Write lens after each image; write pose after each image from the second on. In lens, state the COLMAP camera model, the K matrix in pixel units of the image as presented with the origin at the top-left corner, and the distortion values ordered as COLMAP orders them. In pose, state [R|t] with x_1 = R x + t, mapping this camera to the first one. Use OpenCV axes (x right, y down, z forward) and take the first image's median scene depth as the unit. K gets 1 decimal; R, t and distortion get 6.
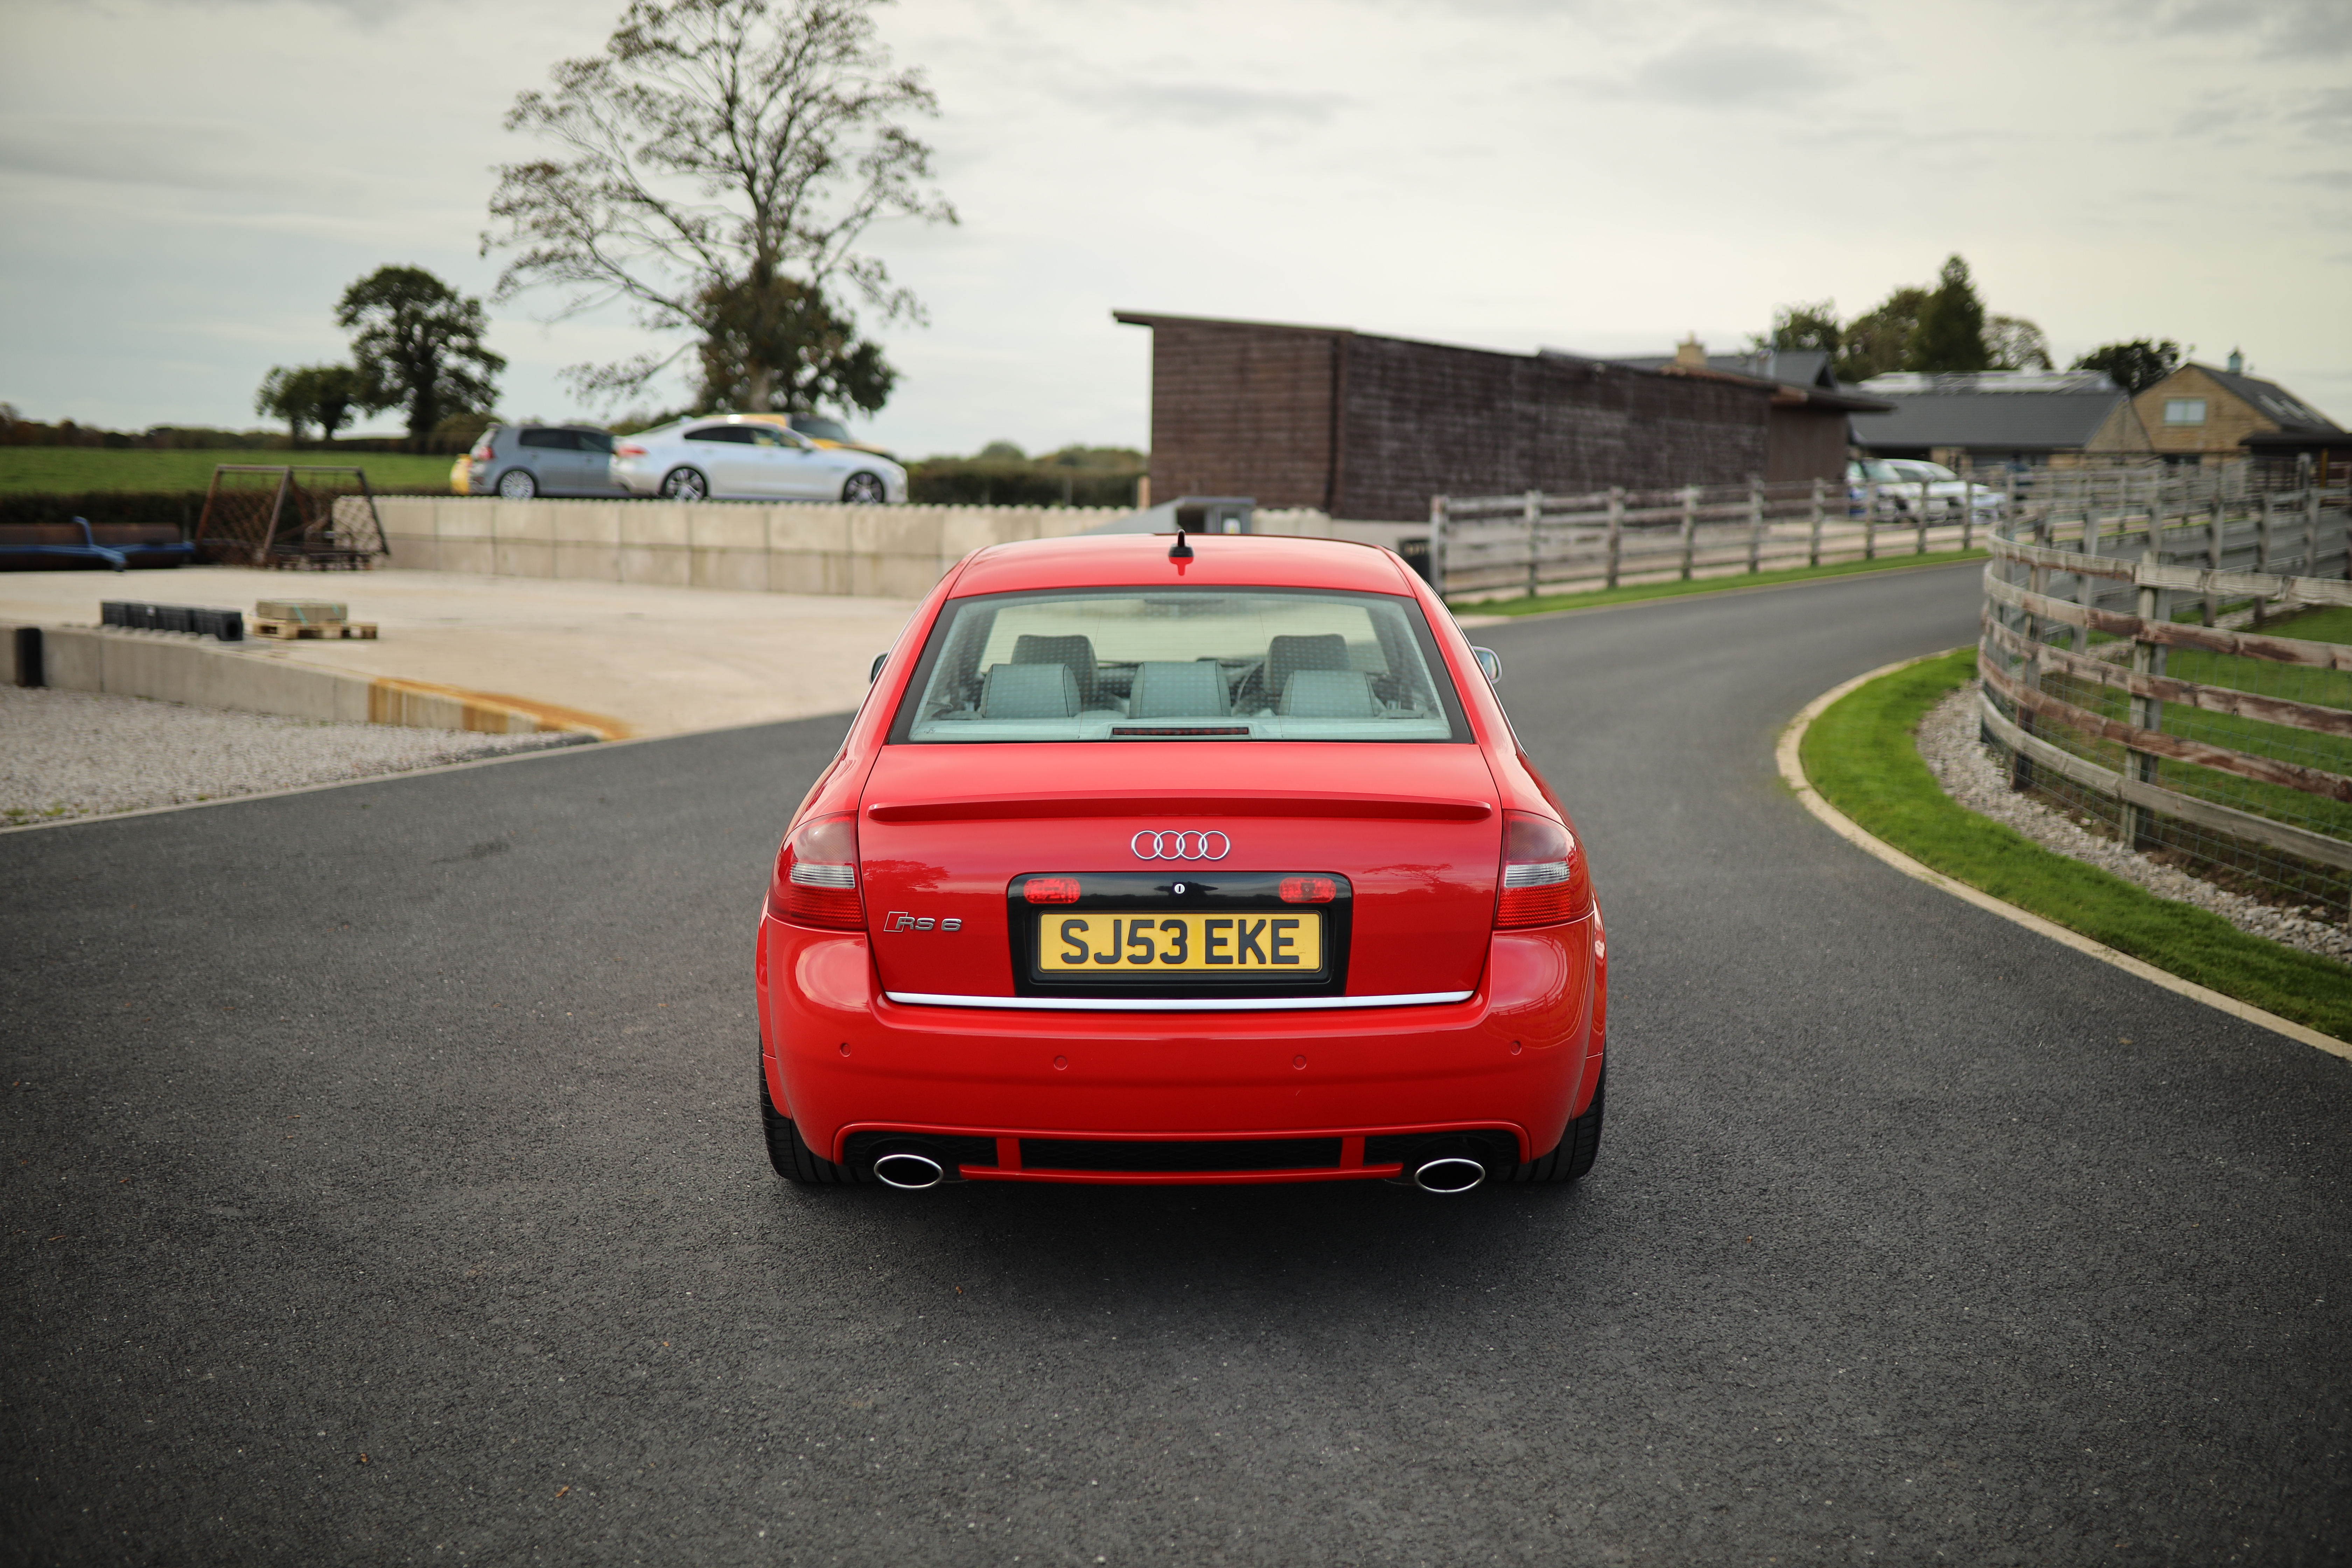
lens RADIAL K [[2235.9, 0, 1183.3], [0, 2235.9, 779.6], [0, 0, 1]] dist [-0.064166, 0.098542]
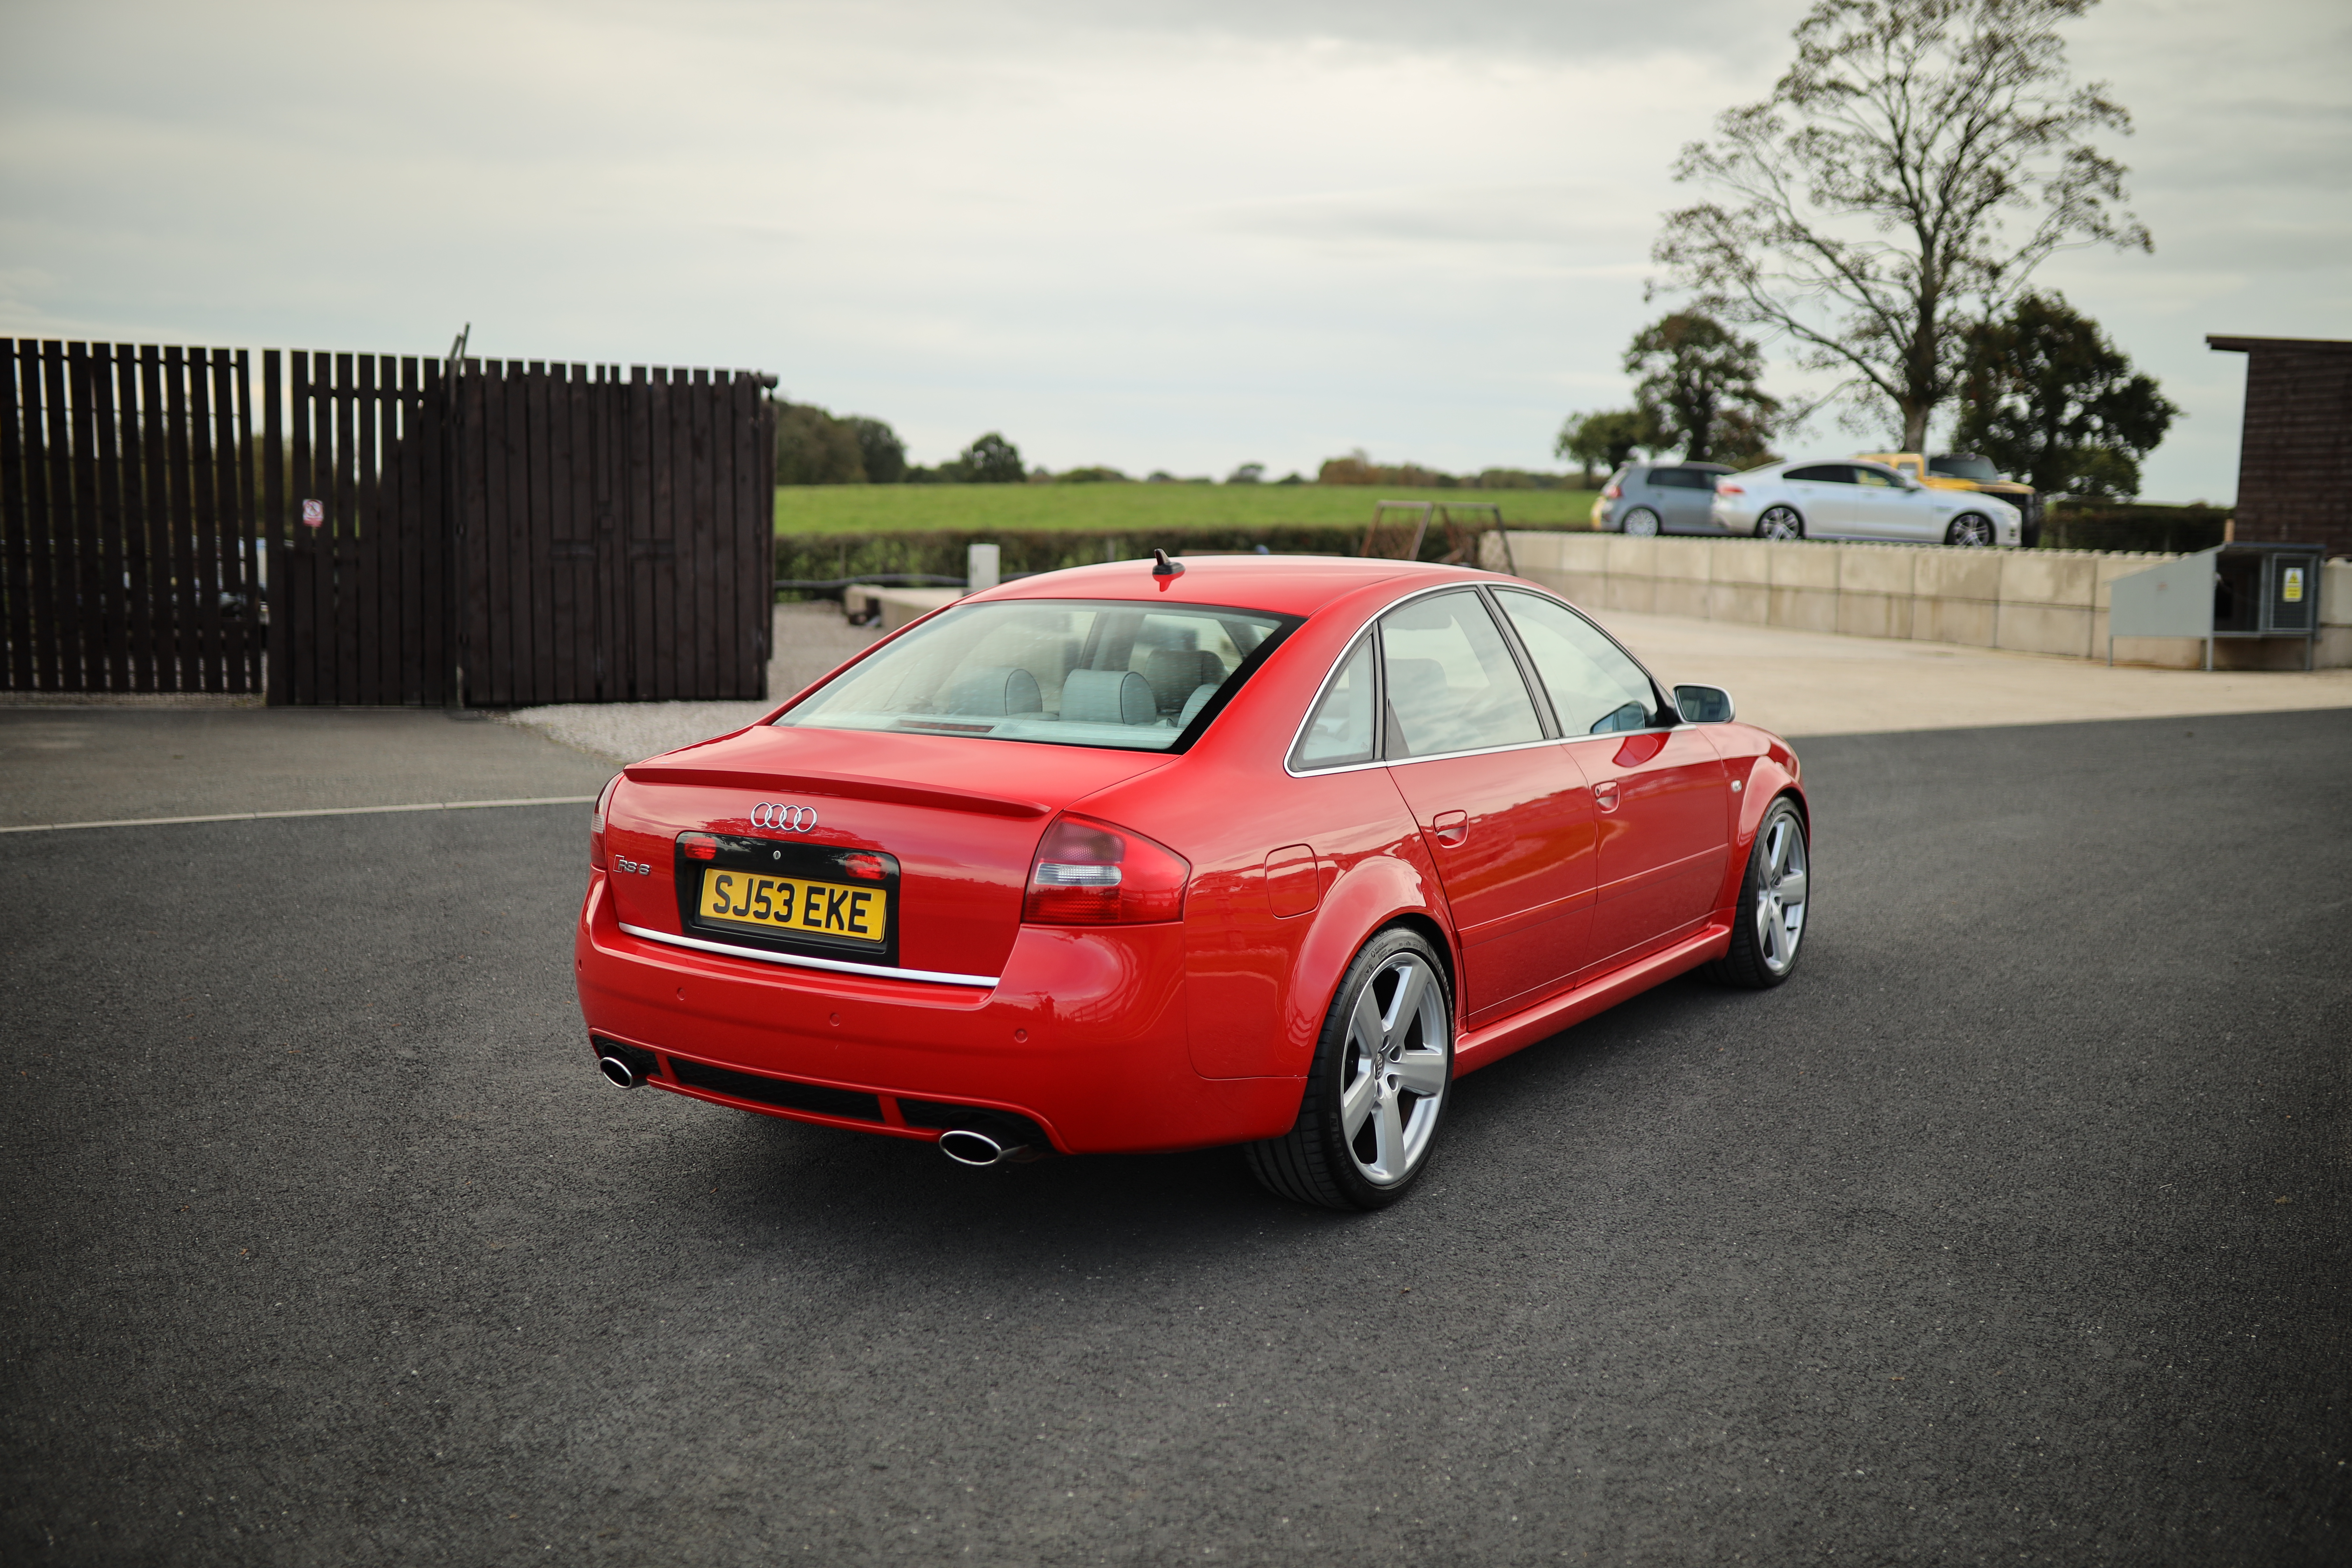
lens RADIAL K [[2235.9, 0, 1183.3], [0, 2235.9, 779.6], [0, 0, 1]] dist [-0.064166, 0.098542]
pose [[0.842295, 0.067275, -0.534801, 0.090627], [-0.077128, 0.997013, 0.003944, -0.001169], [0.533469, 0.037926, 0.844969, 0.017422]]
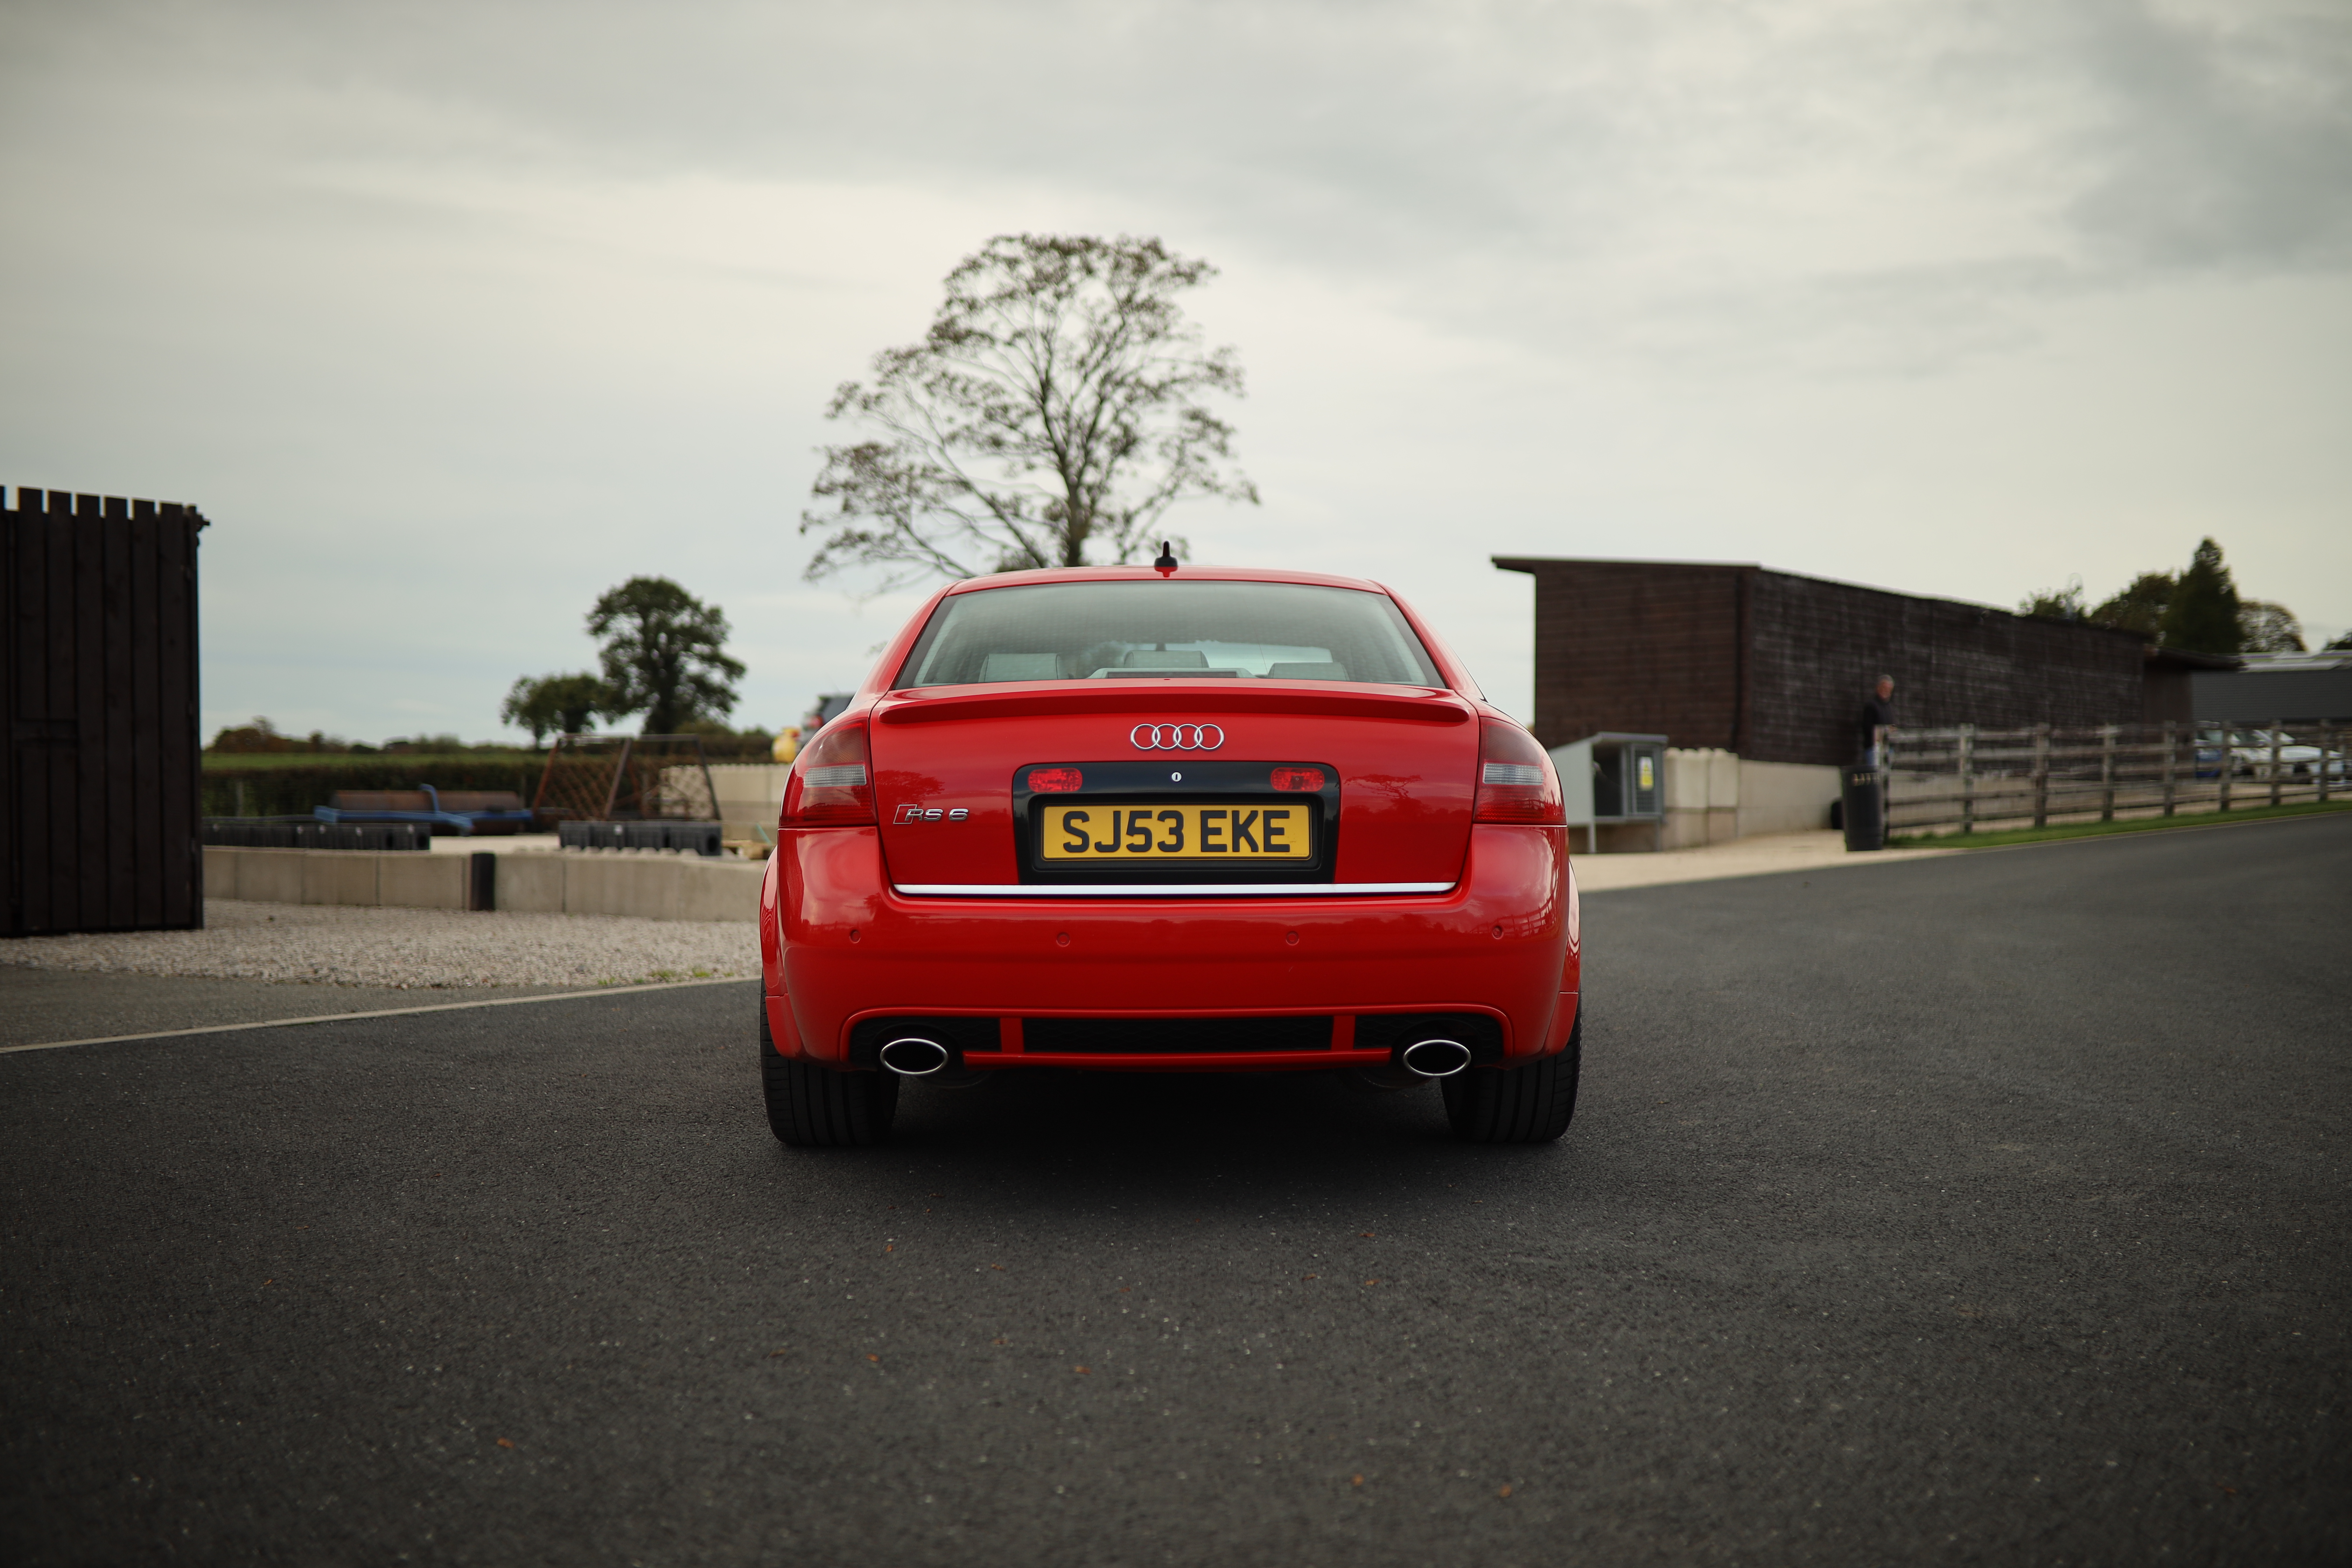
lens RADIAL K [[2235.9, 0, 1183.3], [0, 2235.9, 779.6], [0, 0, 1]] dist [-0.064166, 0.098542]
pose [[0.996293, -0.008650, -0.085585, -0.067847], [-0.003174, 0.990558, -0.137059, 0.018467], [0.085963, 0.136823, 0.986859, 0.023419]]
